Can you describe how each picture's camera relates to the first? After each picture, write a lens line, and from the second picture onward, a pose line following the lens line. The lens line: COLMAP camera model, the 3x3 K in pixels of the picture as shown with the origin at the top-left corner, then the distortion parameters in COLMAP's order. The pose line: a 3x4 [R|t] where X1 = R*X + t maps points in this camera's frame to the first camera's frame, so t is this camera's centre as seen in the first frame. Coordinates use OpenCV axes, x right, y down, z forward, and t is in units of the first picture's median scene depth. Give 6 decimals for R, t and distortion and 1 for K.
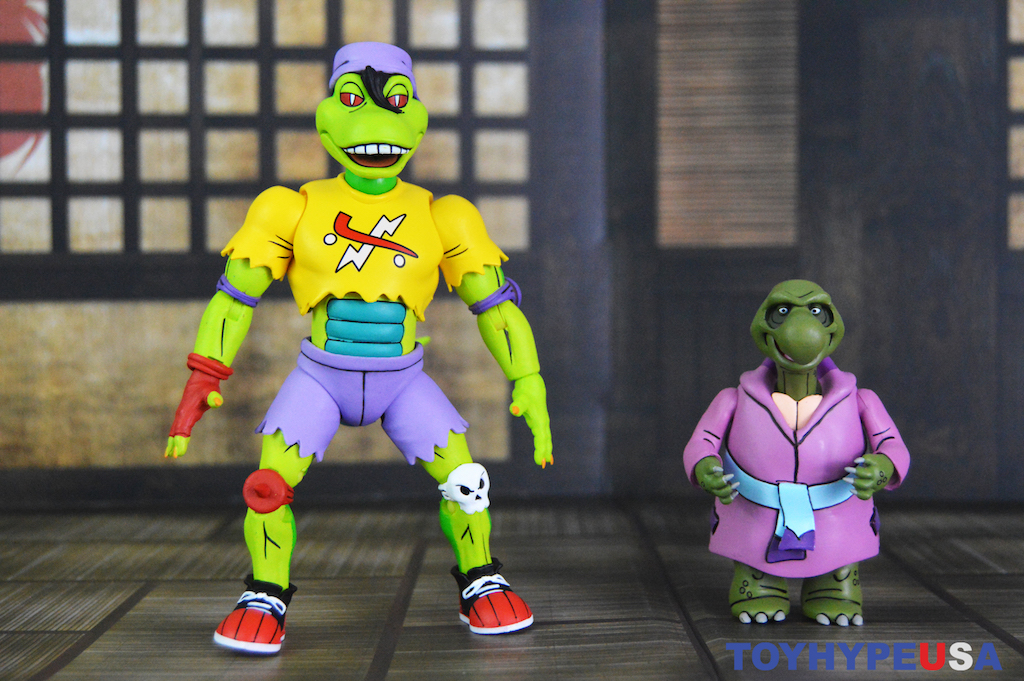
lens RADIAL K [[1779.8, 0, 512.0], [0, 1779.8, 340.5], [0, 0, 1]] dist [-0.045161, -0.081760]
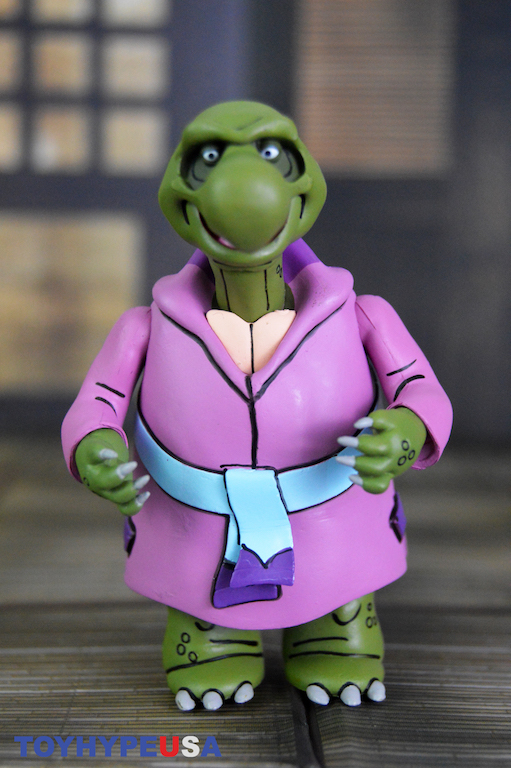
lens RADIAL K [[1332.6, 0, 255.5], [0, 1332.6, 384.0], [0, 0, 1]] dist [-0.020597, -0.061964]
pose [[0.993905, -0.060088, 0.092427, 0.125302], [0.054214, 0.996424, 0.064805, 0.027100], [-0.095990, -0.059399, 0.993608, 0.596158]]
